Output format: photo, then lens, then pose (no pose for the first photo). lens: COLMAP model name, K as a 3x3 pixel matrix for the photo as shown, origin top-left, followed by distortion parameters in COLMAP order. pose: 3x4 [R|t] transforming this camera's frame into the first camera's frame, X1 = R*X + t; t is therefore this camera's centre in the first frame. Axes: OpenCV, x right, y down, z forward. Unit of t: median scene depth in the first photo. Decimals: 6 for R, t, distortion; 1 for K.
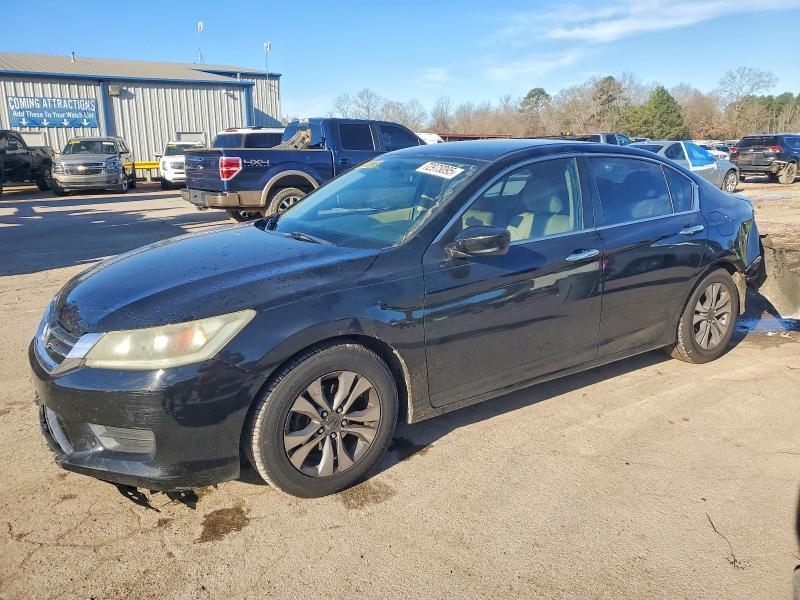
lens RADIAL K [[621.4, 0, 390.3], [0, 621.4, 288.4], [0, 0, 1]] dist [0.011369, 0.004999]
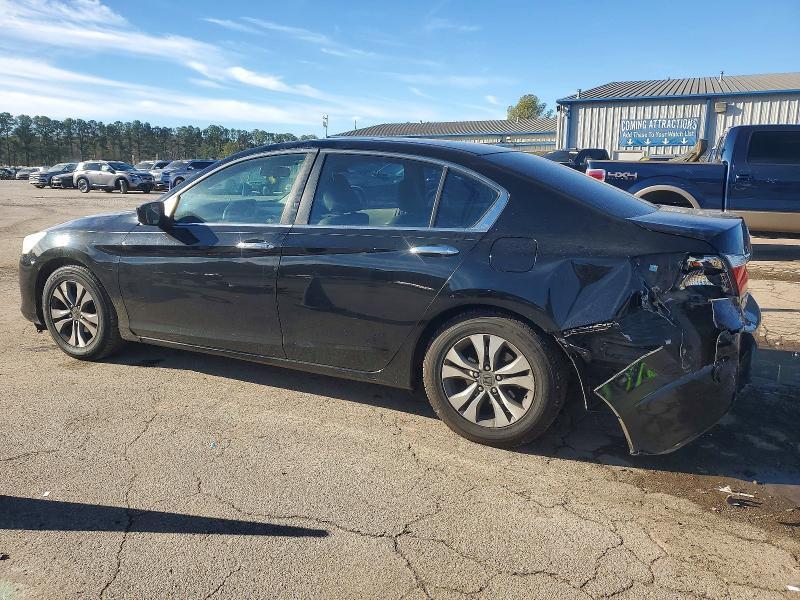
lens RADIAL K [[621.4, 0, 390.3], [0, 621.4, 288.4], [0, 0, 1]] dist [0.011369, 0.004999]
pose [[0.491158, 0.177600, -0.852773, 0.197530], [-0.205838, 0.974932, 0.084489, -0.017790], [0.846401, 0.134036, 0.515402, 0.100280]]
